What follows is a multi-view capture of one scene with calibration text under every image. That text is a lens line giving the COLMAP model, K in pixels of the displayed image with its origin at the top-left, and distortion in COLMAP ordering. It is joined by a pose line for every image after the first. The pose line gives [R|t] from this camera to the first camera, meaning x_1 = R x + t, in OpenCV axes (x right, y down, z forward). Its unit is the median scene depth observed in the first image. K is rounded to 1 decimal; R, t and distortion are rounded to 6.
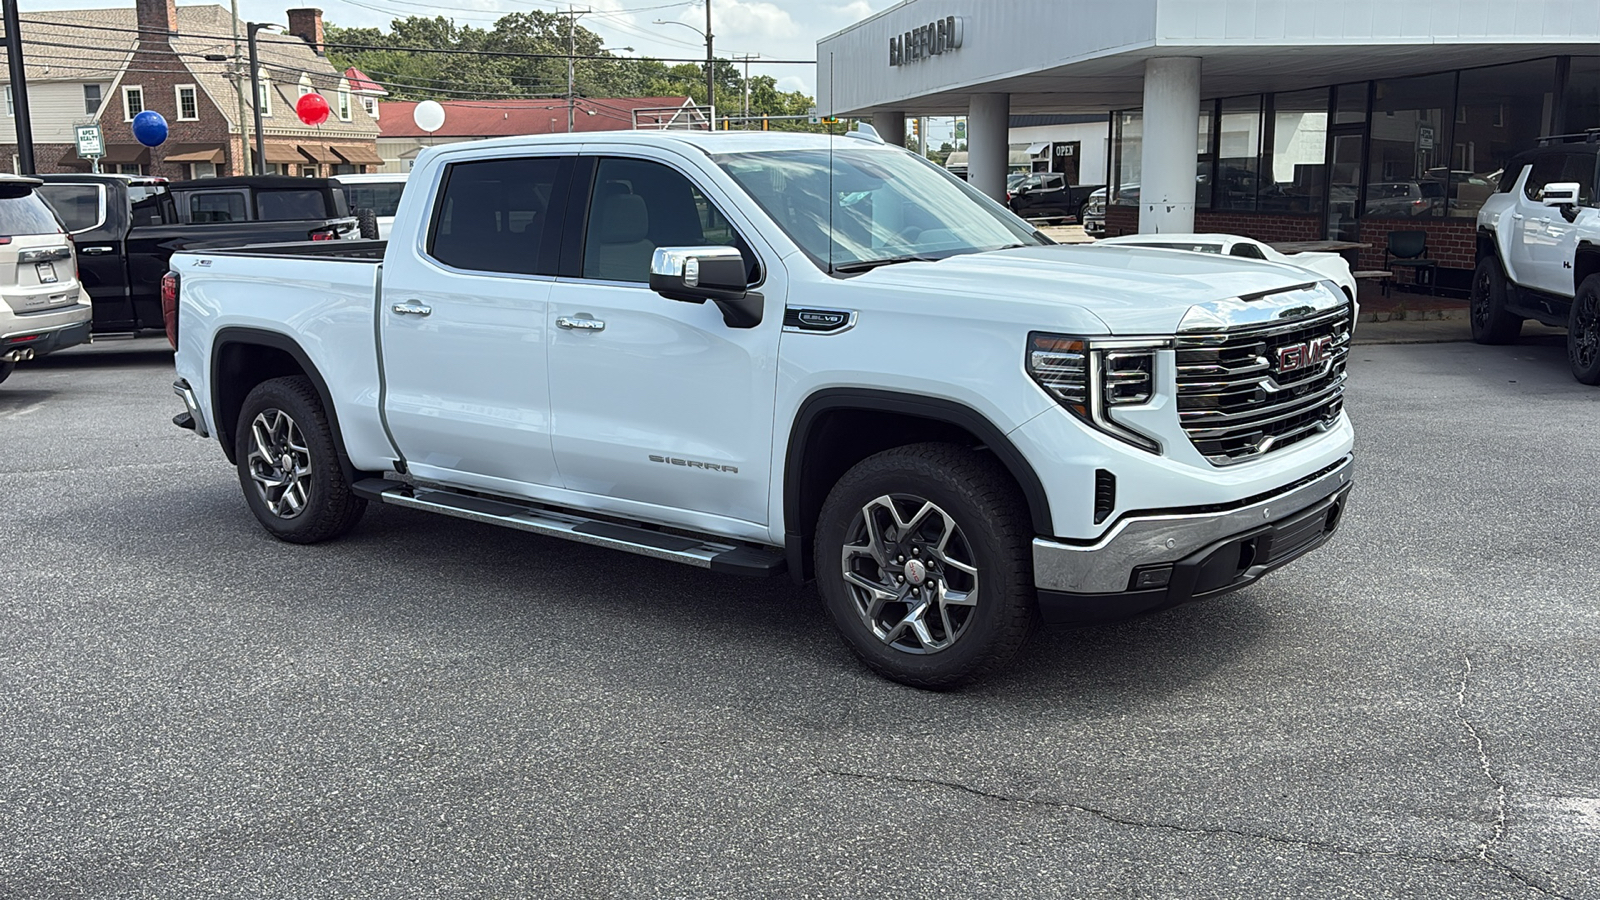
lens RADIAL K [[1492.3, 0, 803.0], [0, 1492.3, 478.1], [0, 0, 1]] dist [0.111800, -0.190378]
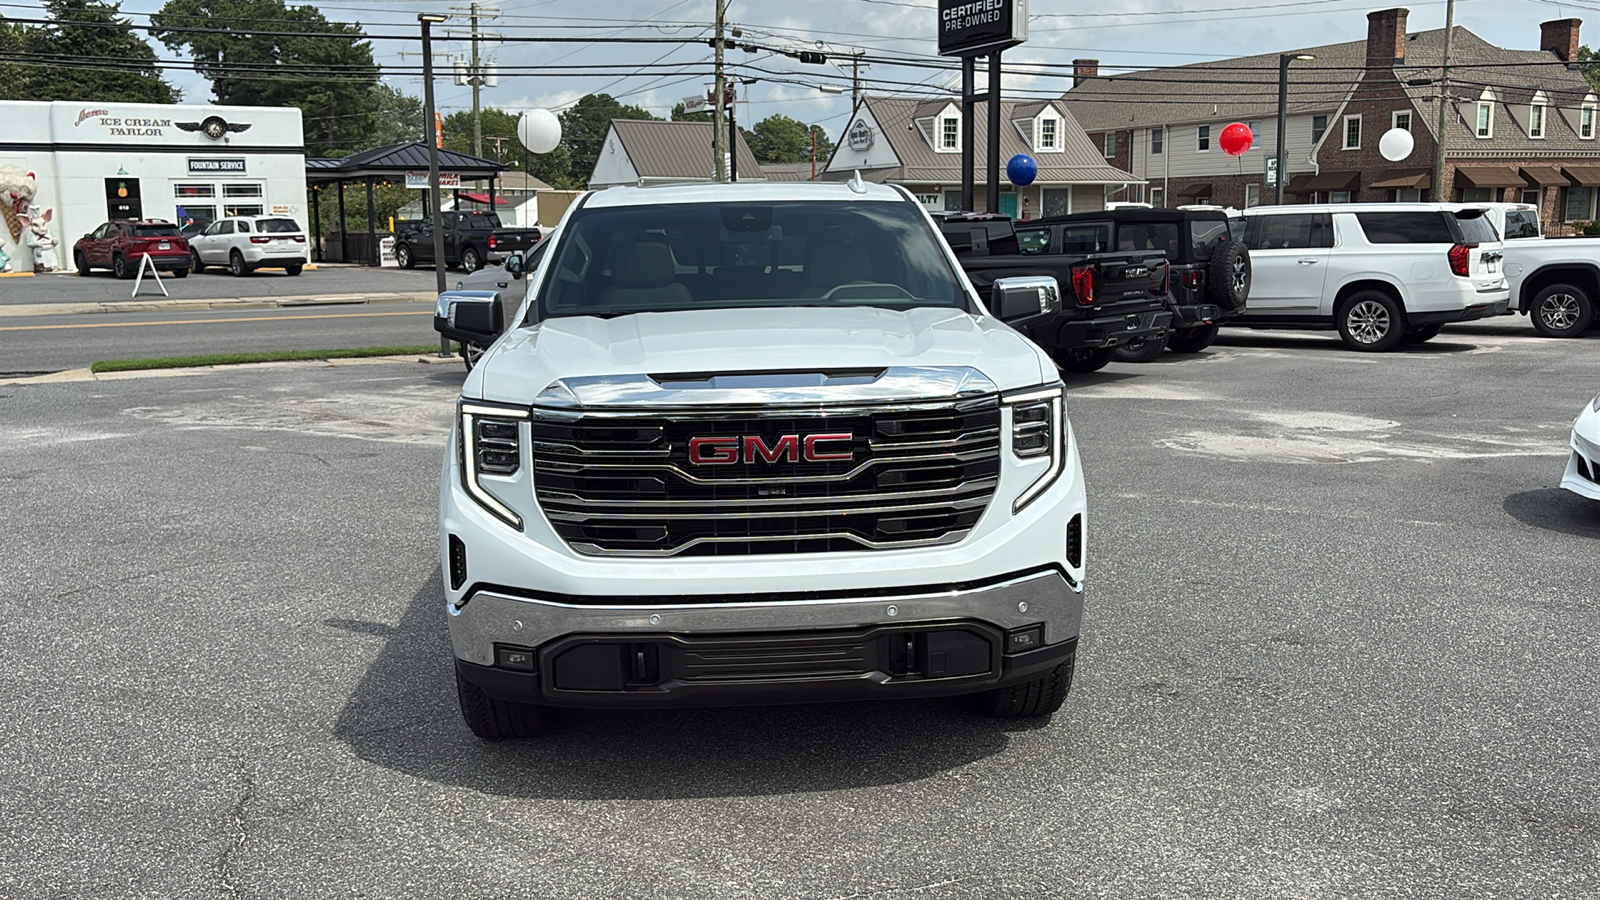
lens RADIAL K [[1537.1, 0, 786.2], [0, 1537.1, 446.4], [0, 0, 1]] dist [0.021695, 0.005871]
pose [[0.671729, 0.111457, -0.732365, 0.926605], [-0.139101, 0.990009, 0.023083, -0.100120], [0.727620, 0.086367, 0.680521, 0.402799]]
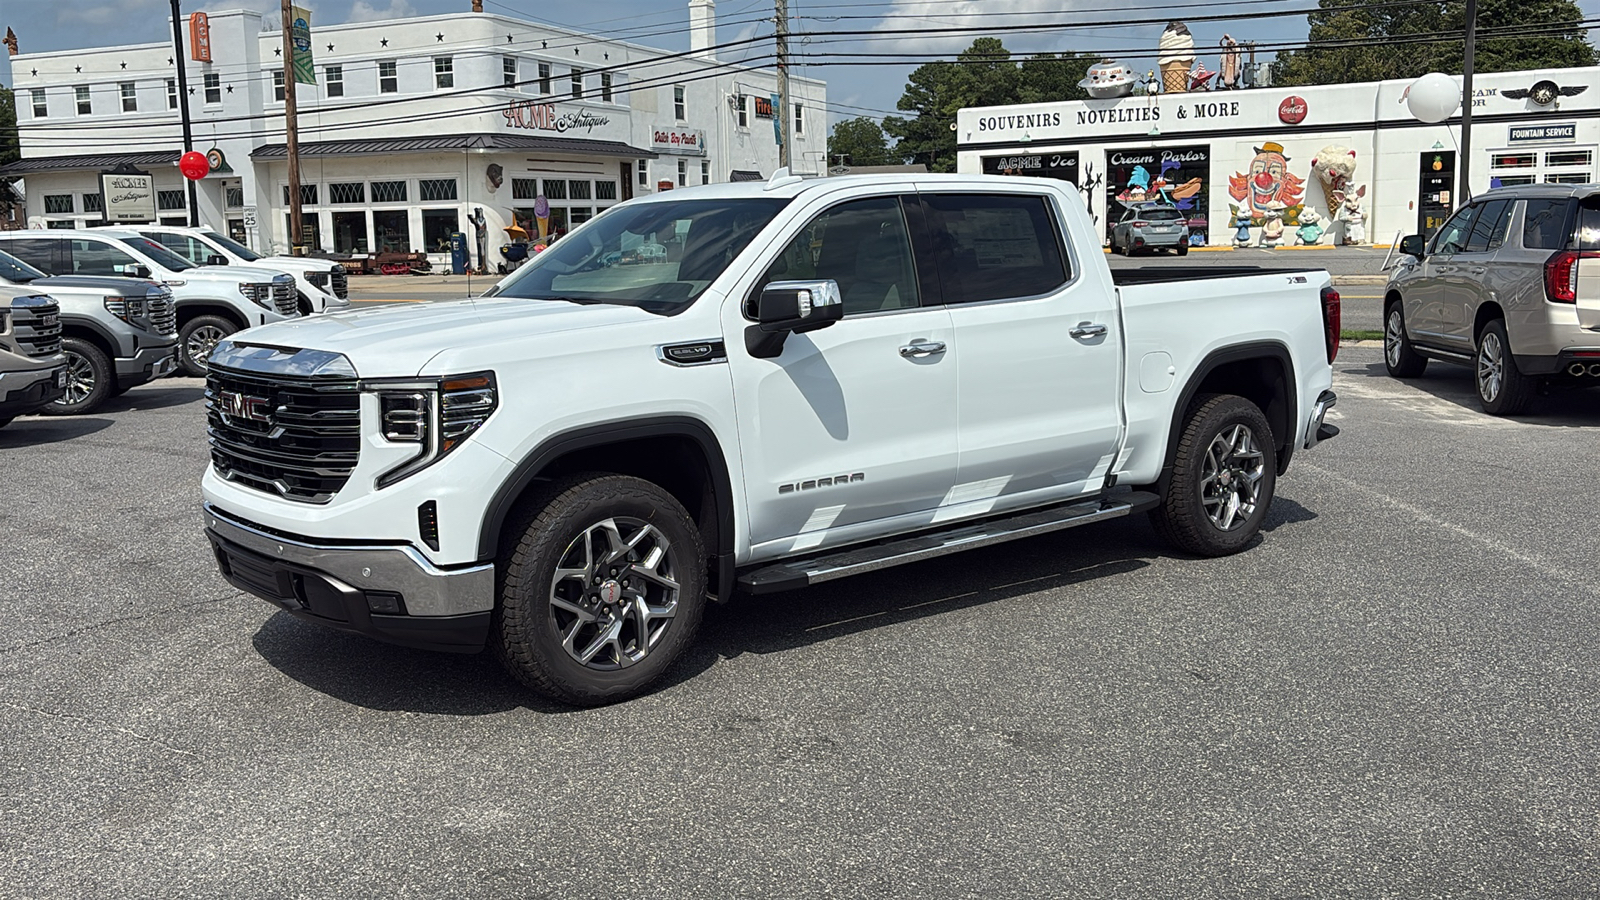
lens RADIAL K [[1503.2, 0, 741.3], [0, 1503.2, 435.9], [0, 0, 1]] dist [0.081707, -0.095425]
pose [[-0.234622, 0.154115, -0.959792, 1.241905], [-0.159392, 0.967890, 0.194379, -0.316022], [0.958930, 0.198588, -0.202524, 1.501663]]
